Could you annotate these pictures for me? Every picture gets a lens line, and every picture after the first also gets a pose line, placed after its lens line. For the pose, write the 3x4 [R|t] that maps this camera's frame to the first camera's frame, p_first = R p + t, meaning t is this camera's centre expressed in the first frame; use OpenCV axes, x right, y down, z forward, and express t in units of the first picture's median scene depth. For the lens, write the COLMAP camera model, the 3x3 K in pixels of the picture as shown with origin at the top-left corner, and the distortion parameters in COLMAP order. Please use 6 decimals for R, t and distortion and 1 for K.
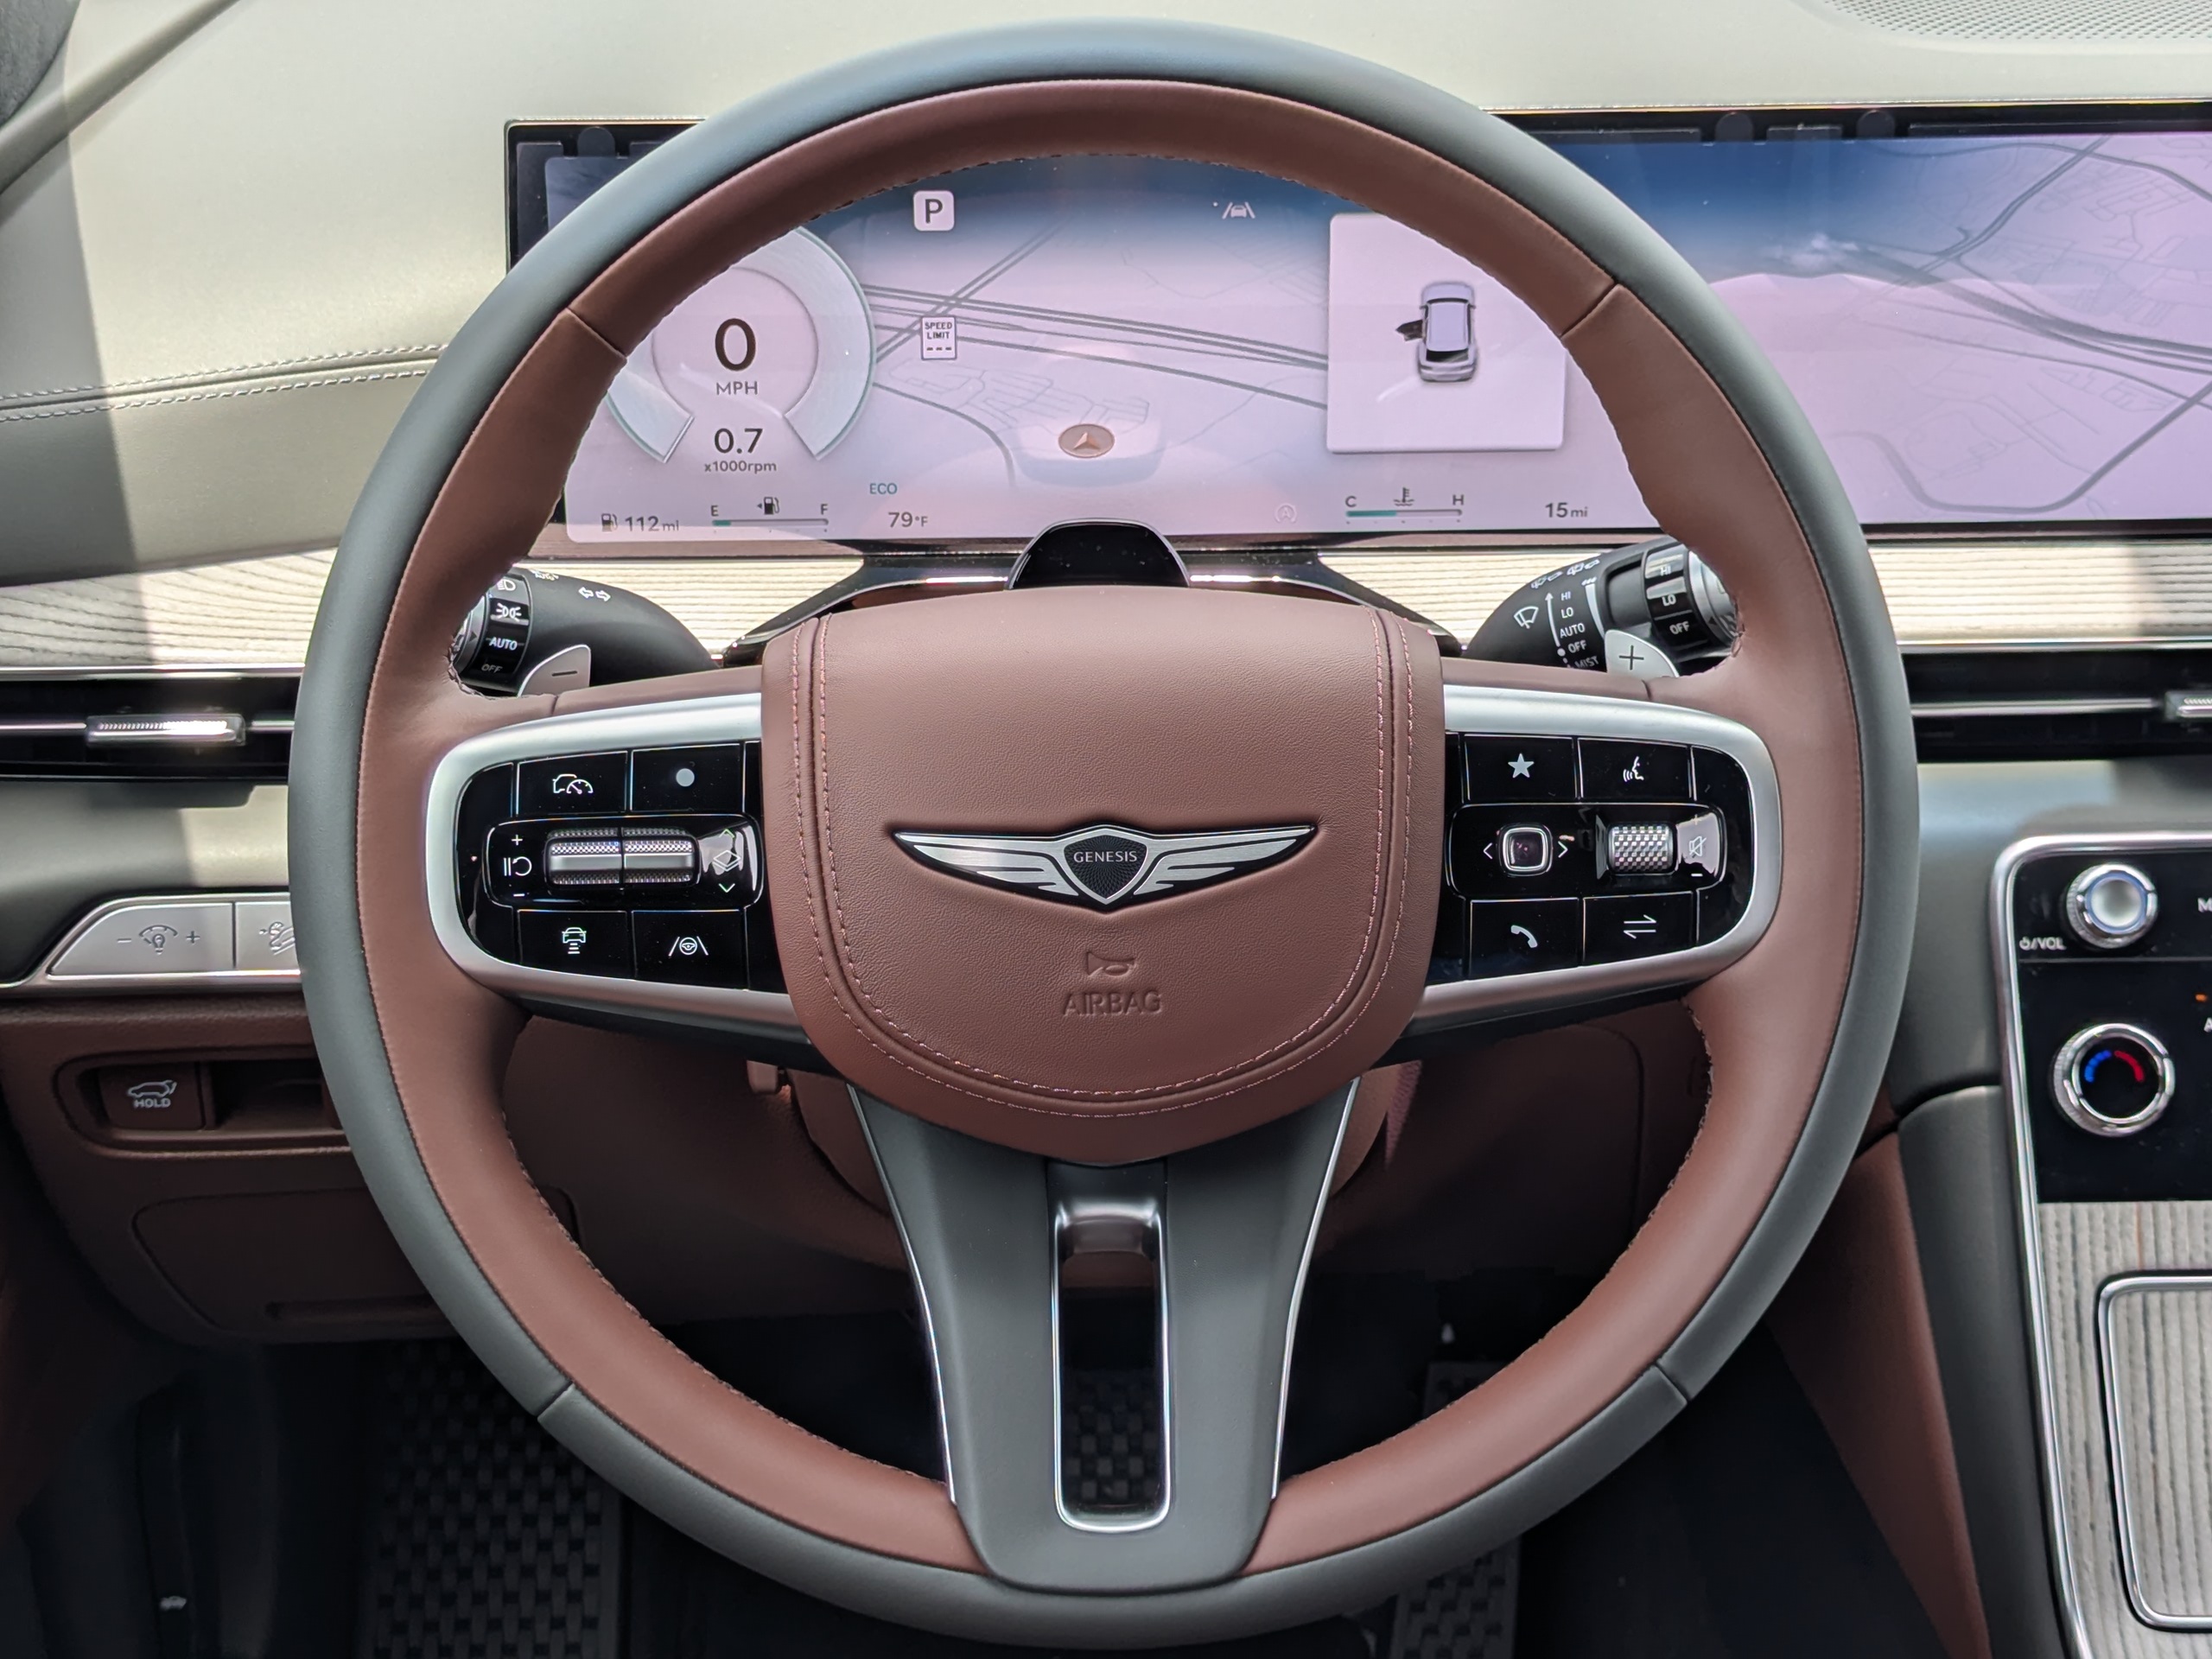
lens RADIAL K [[3908.8, 0, 1101.5], [0, 3908.8, 788.6], [0, 0, 1]] dist [0.257059, -1.193501]
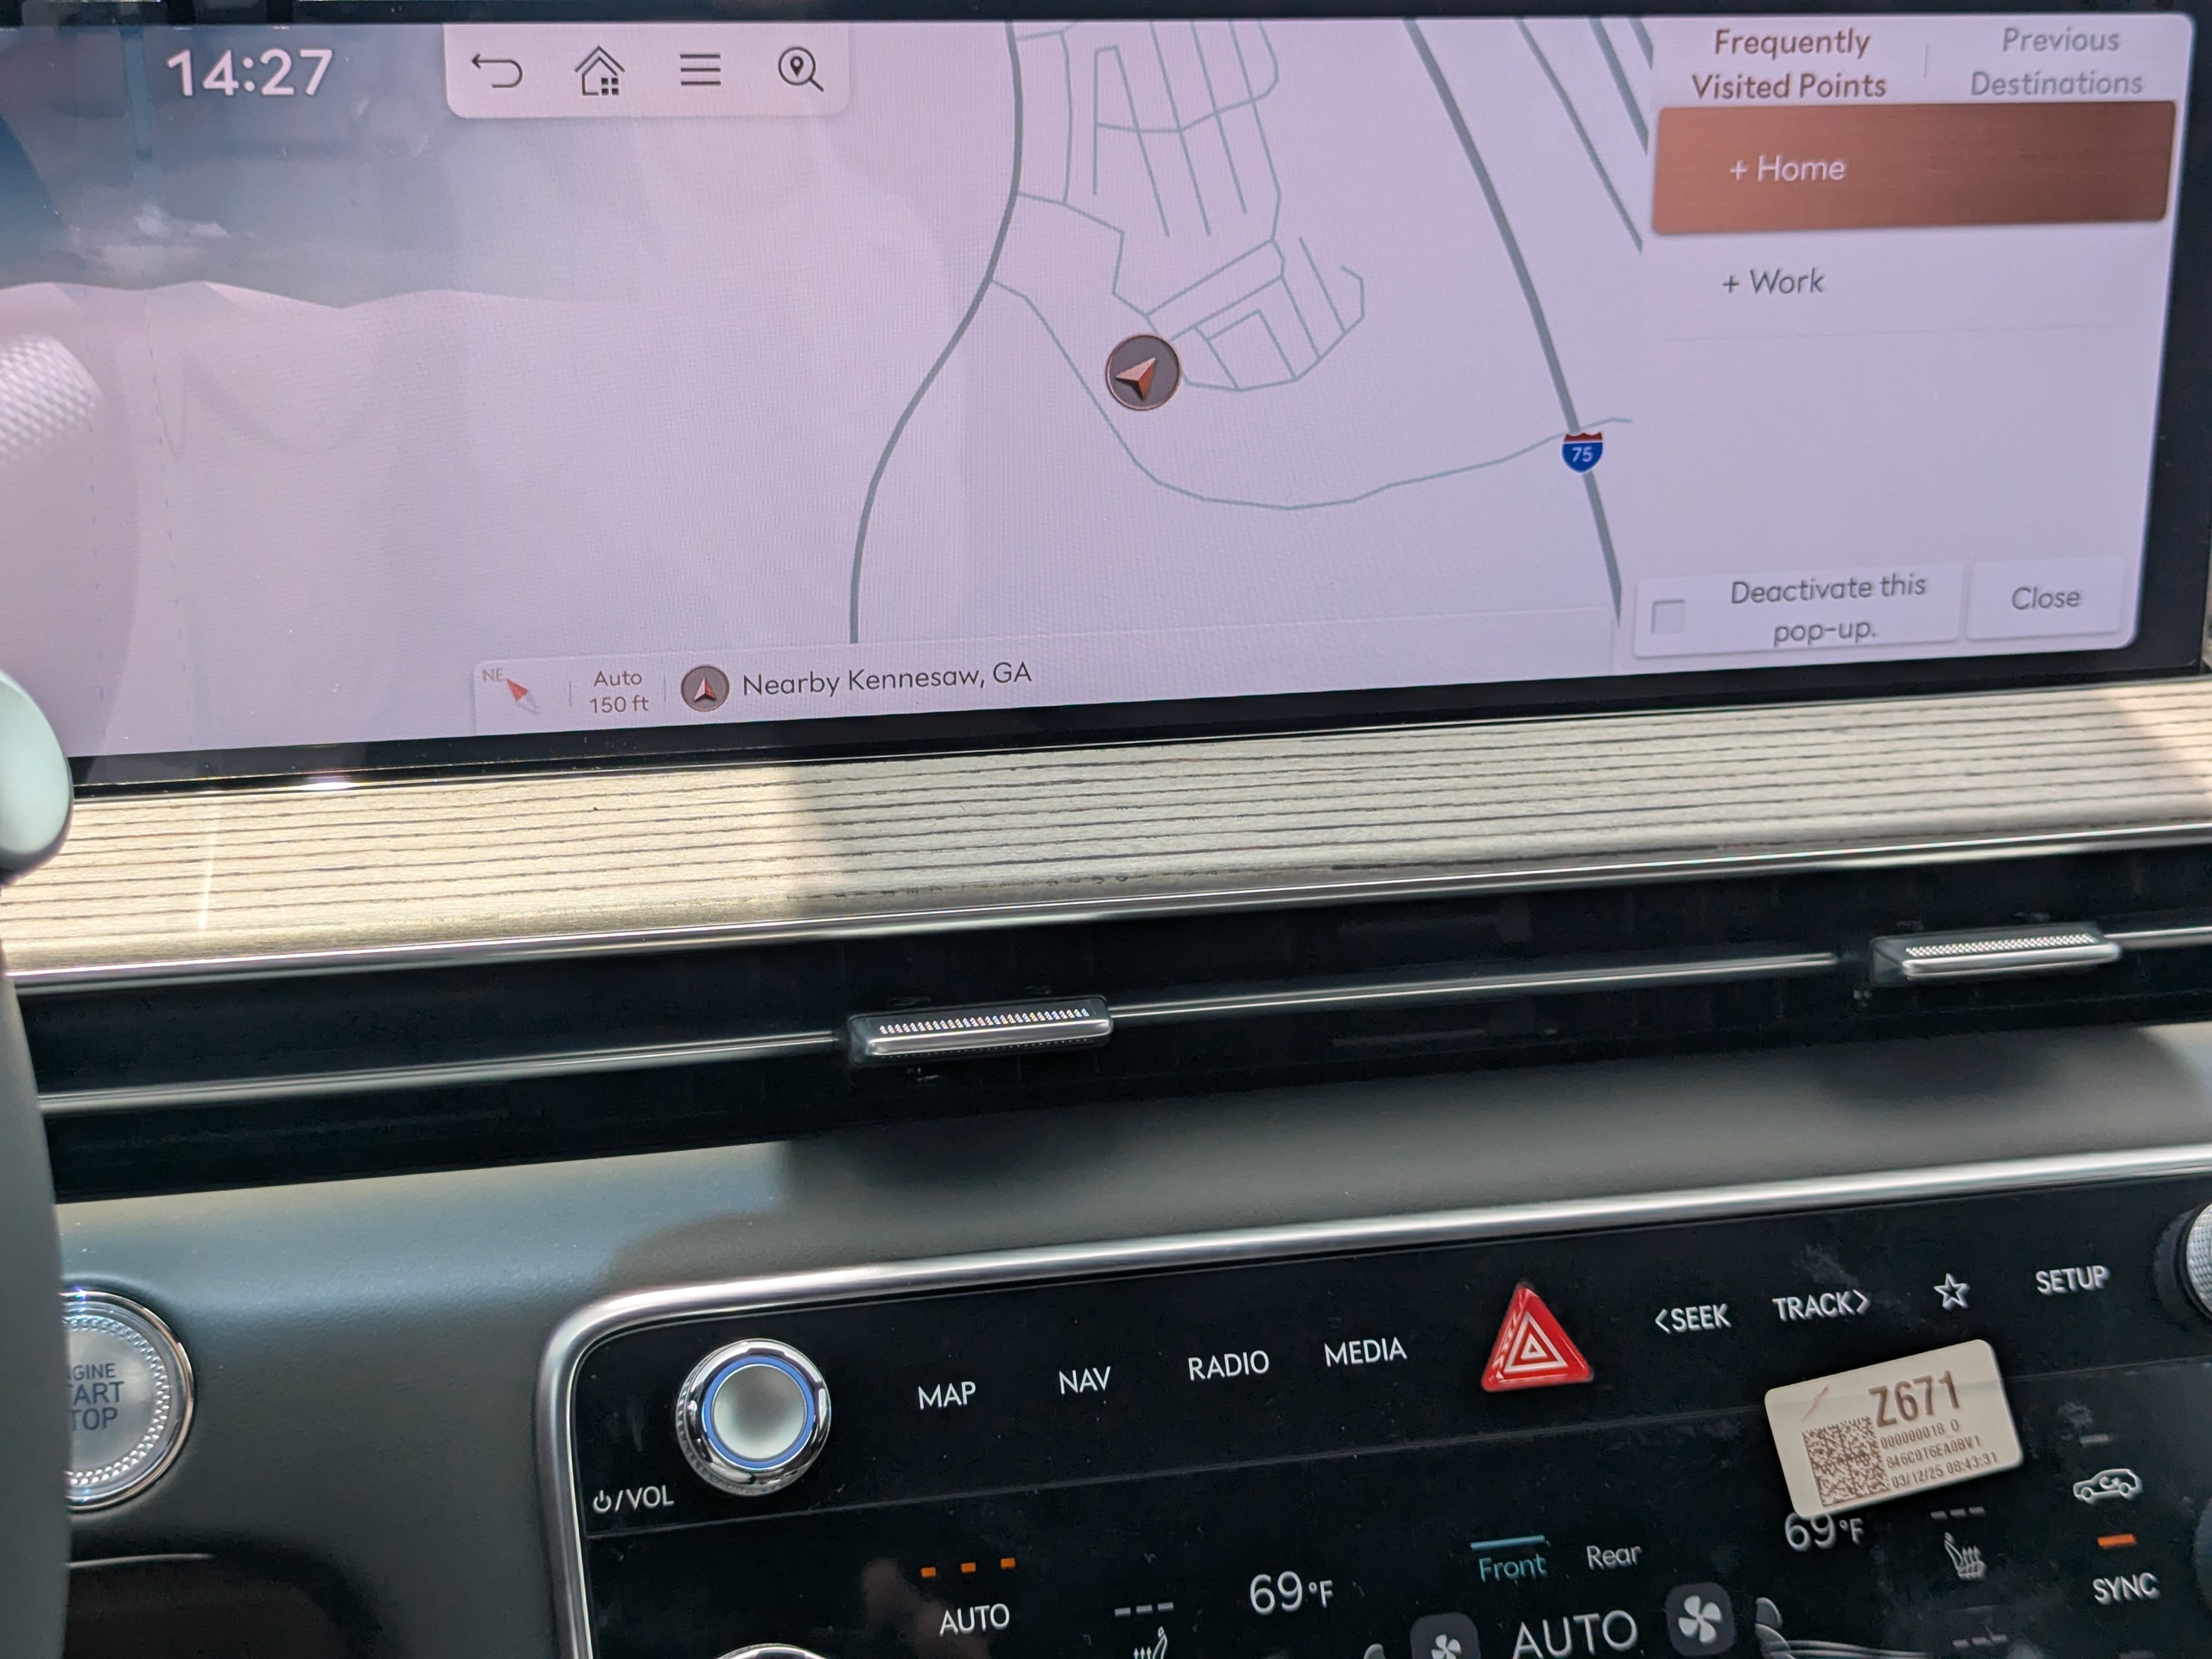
lens RADIAL K [[3132.2, 0, 1106.0], [0, 3132.2, 829.5], [0, 0, 1]] dist [0.050147, -0.038770]
pose [[0.976455, -0.046427, 0.210666, 0.256366], [0.066914, 0.993583, -0.091186, -0.009231], [-0.205081, 0.103136, 0.973296, 0.671079]]
